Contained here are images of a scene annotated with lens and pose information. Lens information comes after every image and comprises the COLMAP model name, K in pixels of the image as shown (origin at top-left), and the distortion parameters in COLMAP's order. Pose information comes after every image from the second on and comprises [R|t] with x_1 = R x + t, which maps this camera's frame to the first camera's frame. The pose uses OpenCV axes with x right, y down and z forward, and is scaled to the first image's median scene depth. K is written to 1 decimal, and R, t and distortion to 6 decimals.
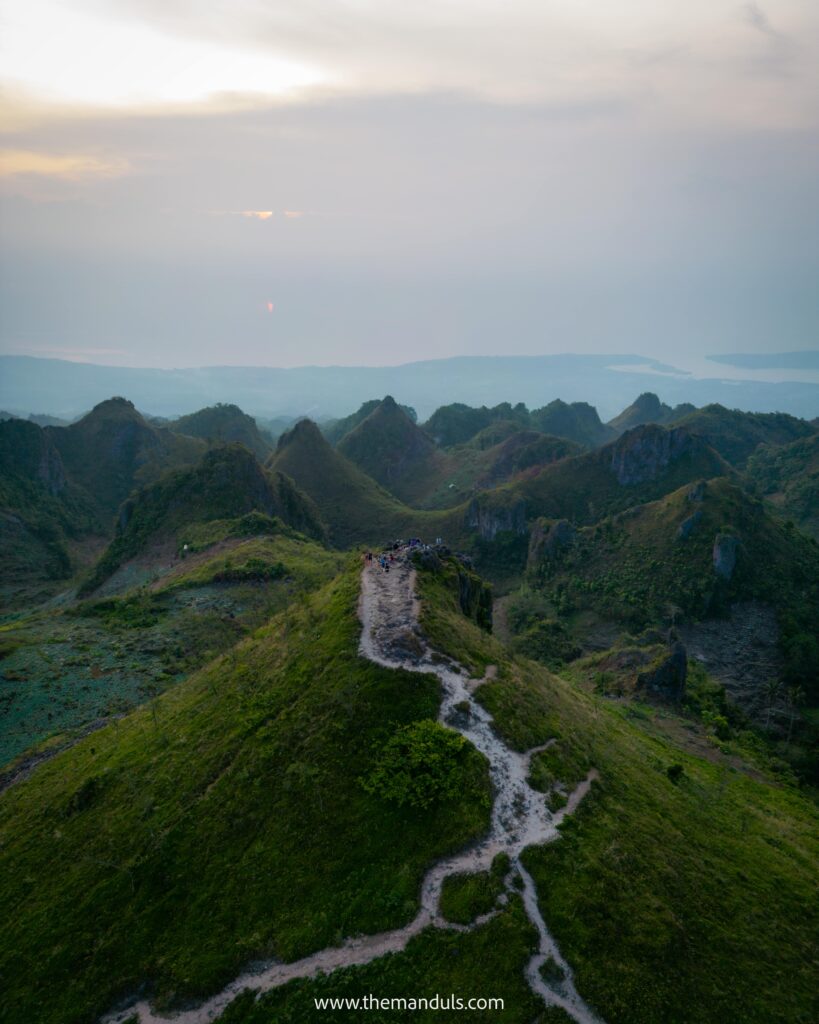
lens RADIAL K [[774.8, 0, 402.2], [0, 774.8, 506.8], [0, 0, 1]] dist [0.093103, 0.001459]
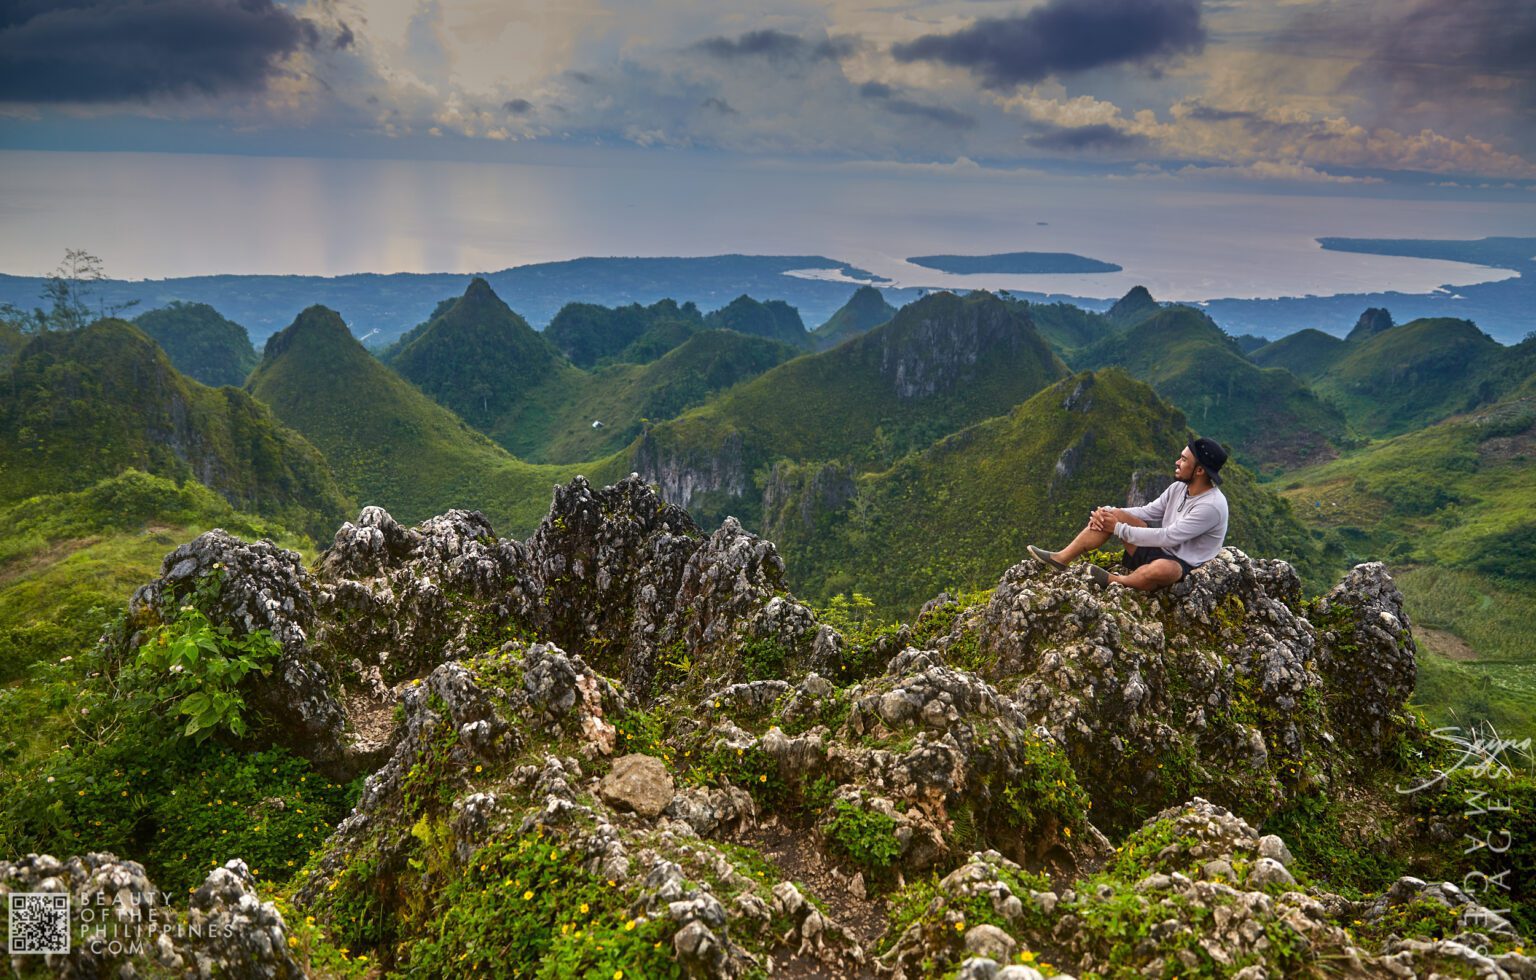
lens RADIAL K [[1052.6, 0, 768.5], [0, 1052.6, 481.7], [0, 0, 1]] dist [0.001167, -0.004930]
pose [[0.970885, -0.053199, 0.233565, 0.001382], [0.050089, 0.998560, 0.019232, 0.011644], [-0.234252, -0.006973, 0.972151, 0.264875]]
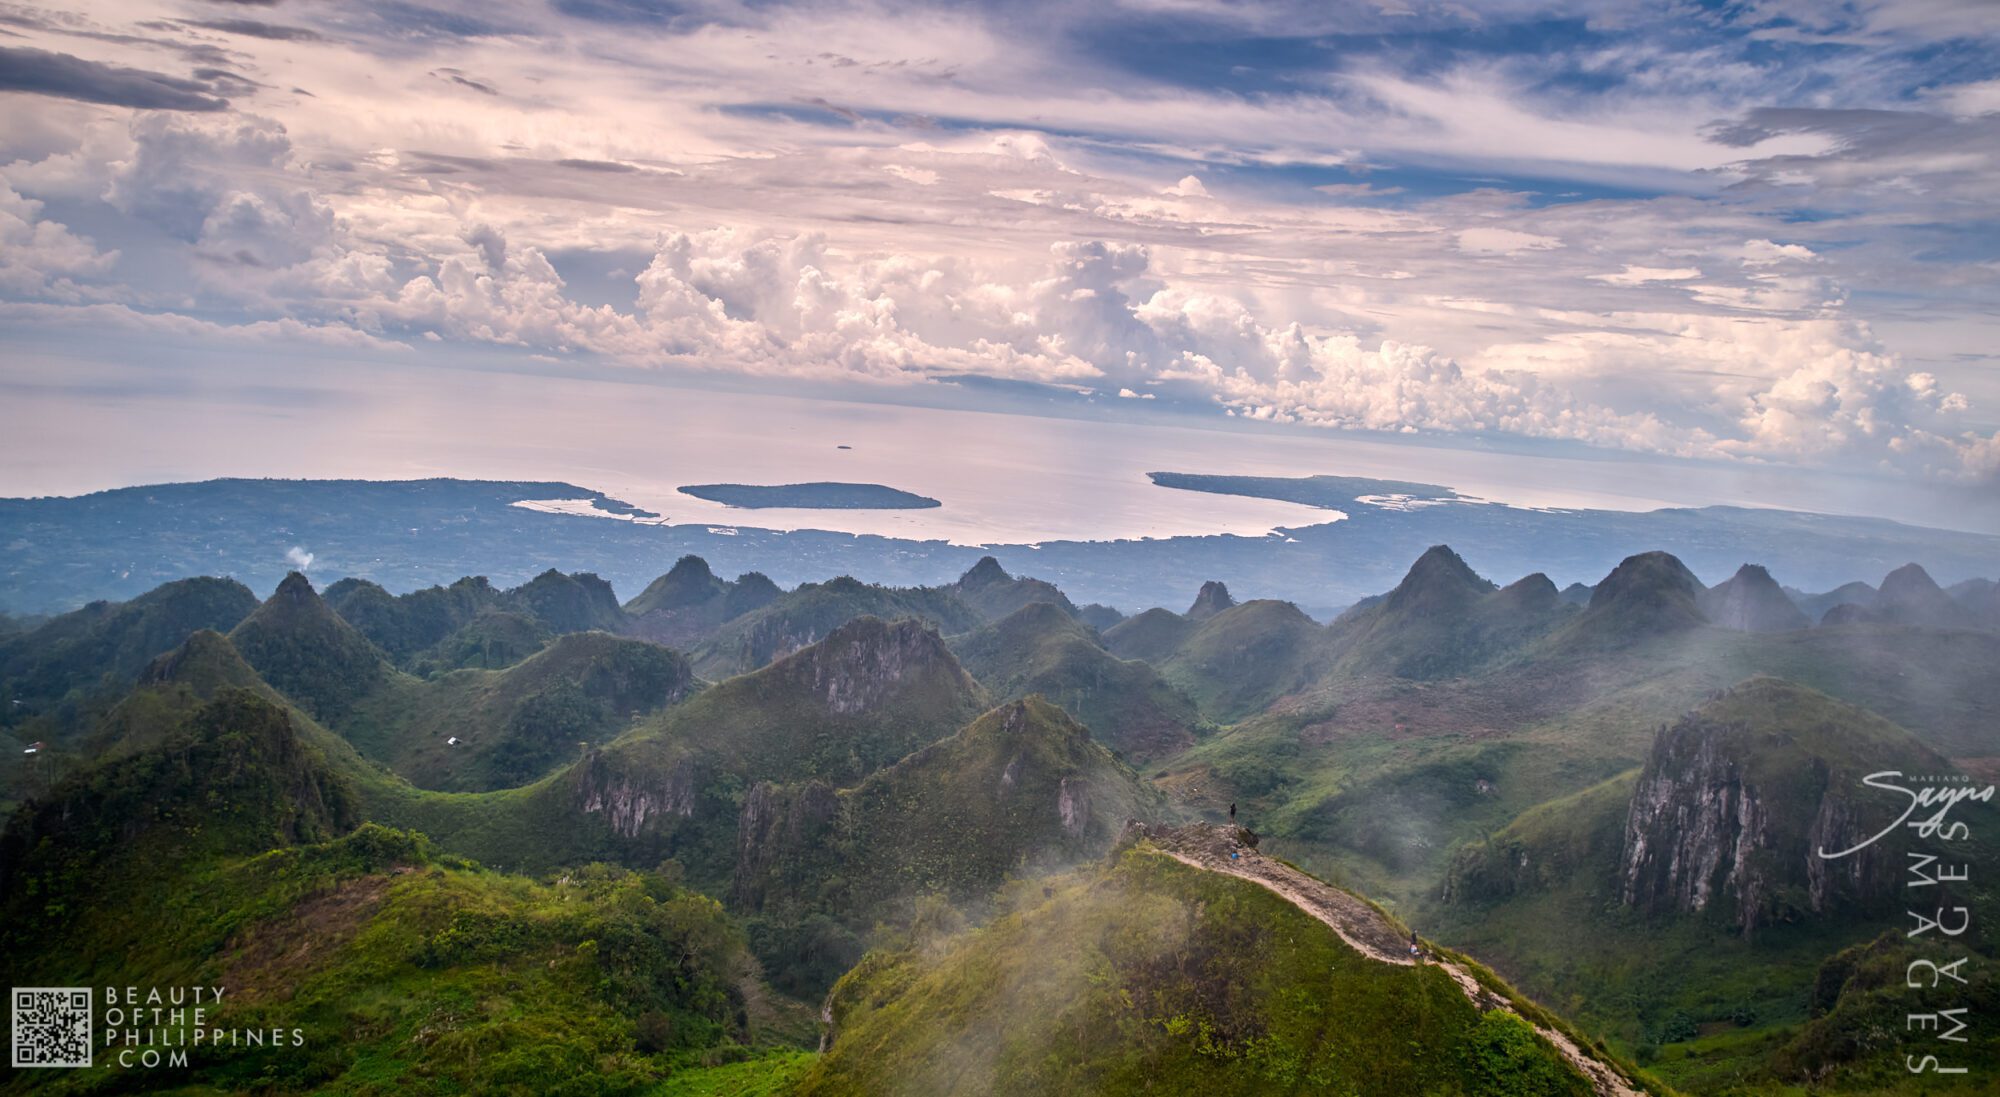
lens RADIAL K [[1404.9, 0, 967.0], [0, 1404.9, 439.5], [0, 0, 1]] dist [-0.055025, 0.047243]
pose [[0.833634, 0.027680, 0.551623, -0.251333], [0.093156, 0.977389, -0.189825, -0.021267], [-0.544405, 0.209632, 0.812206, -0.014318]]
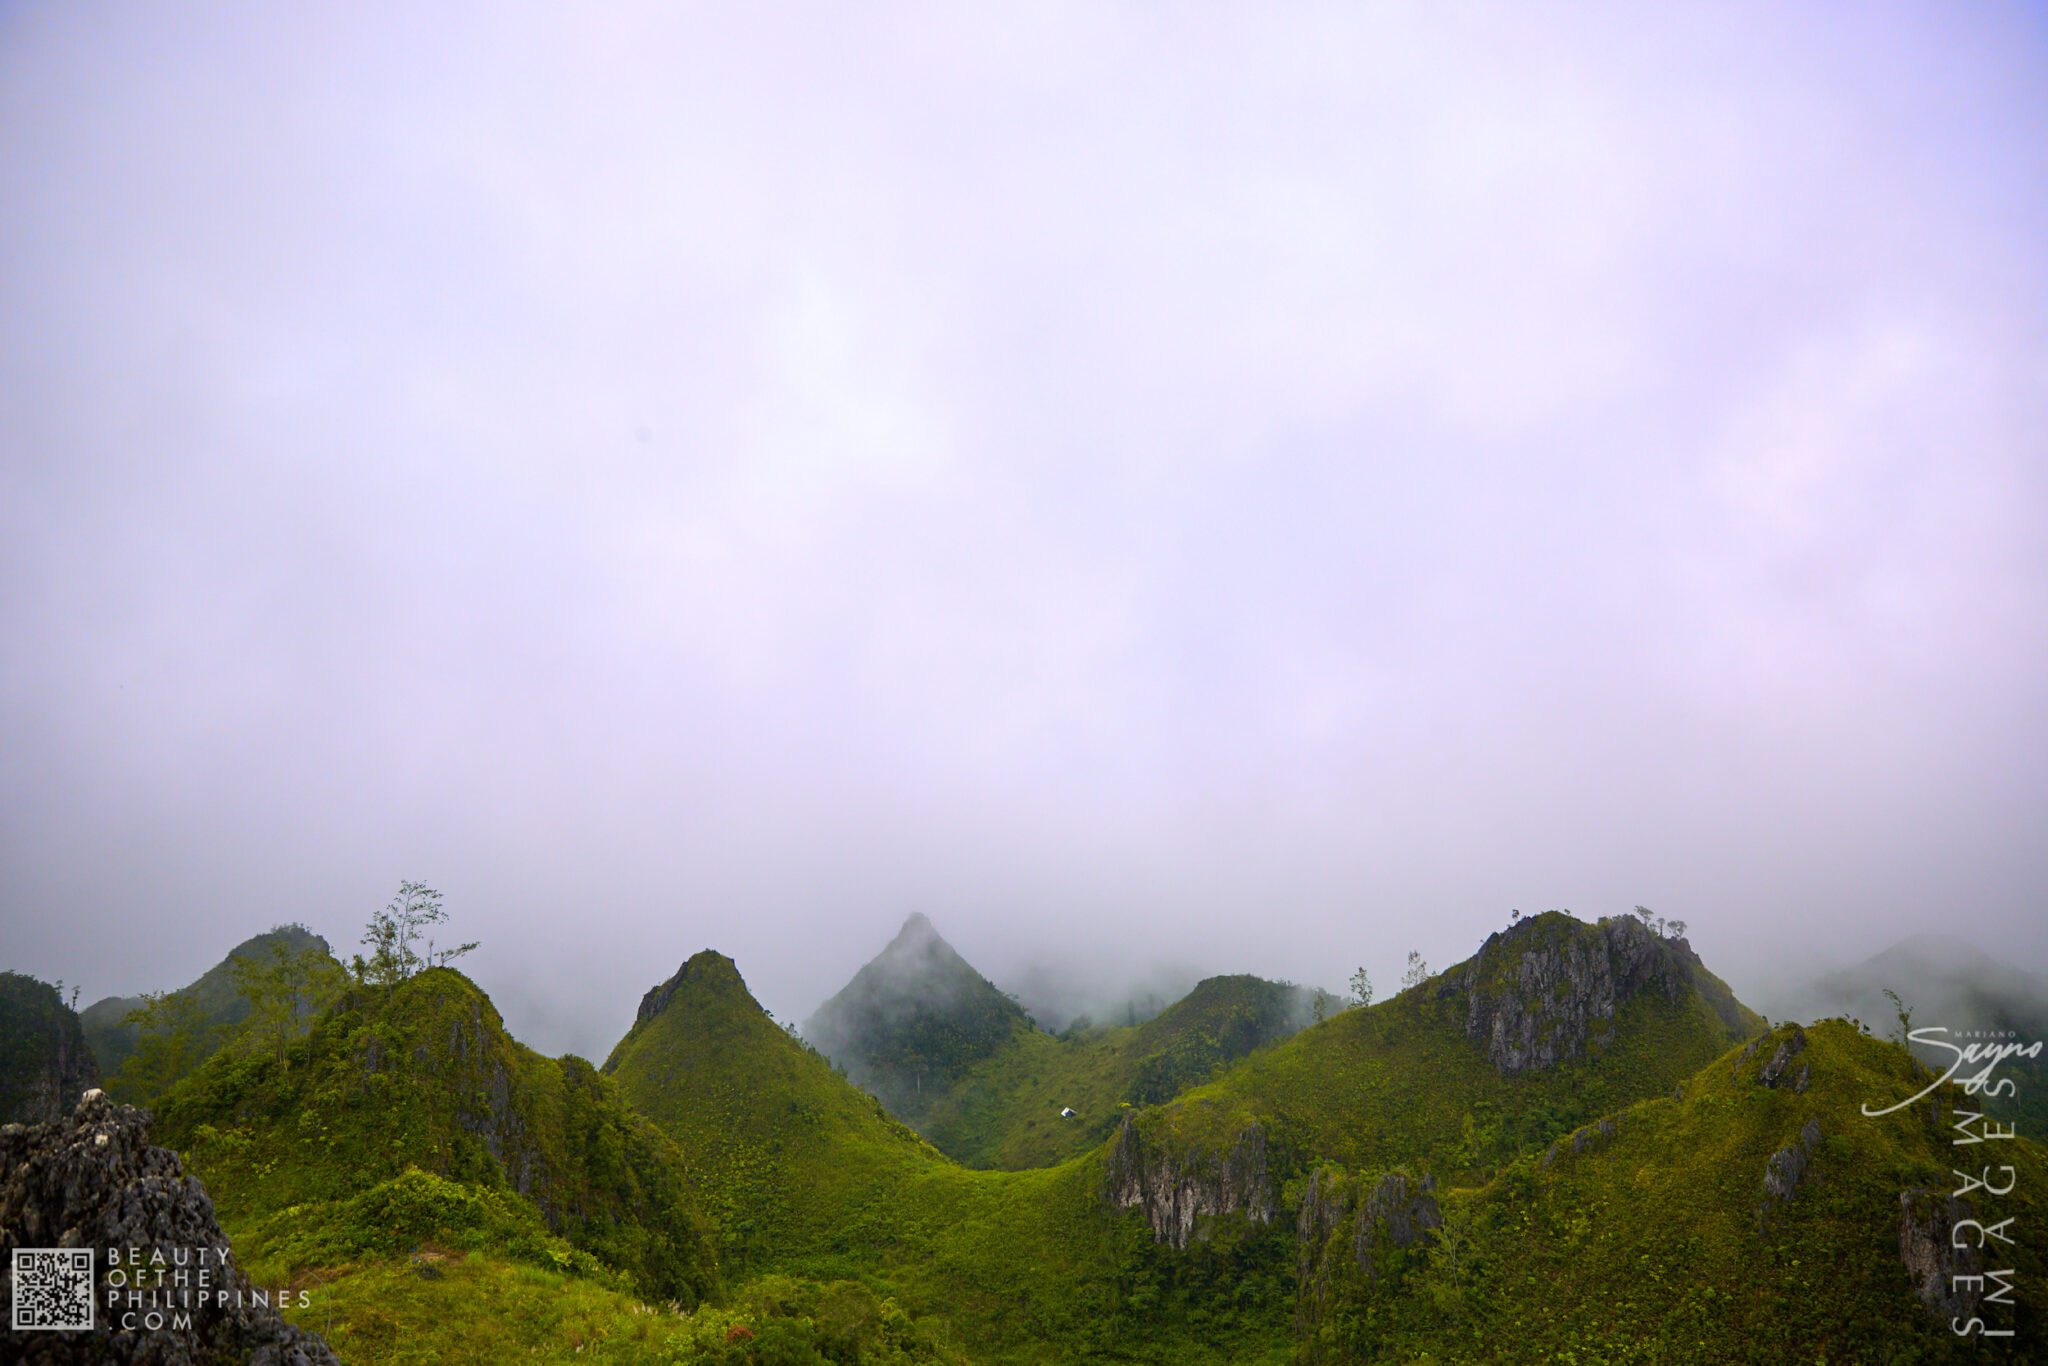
lens RADIAL K [[1407.3, 0, 1017.5], [0, 1407.3, 674.4], [0, 0, 1]] dist [-0.021297, 0.031279]
pose [[0.998781, -0.026438, 0.041688, 0.016239], [0.039083, 0.939385, -0.340629, 0.012956], [-0.030155, 0.341843, 0.939273, 0.282332]]
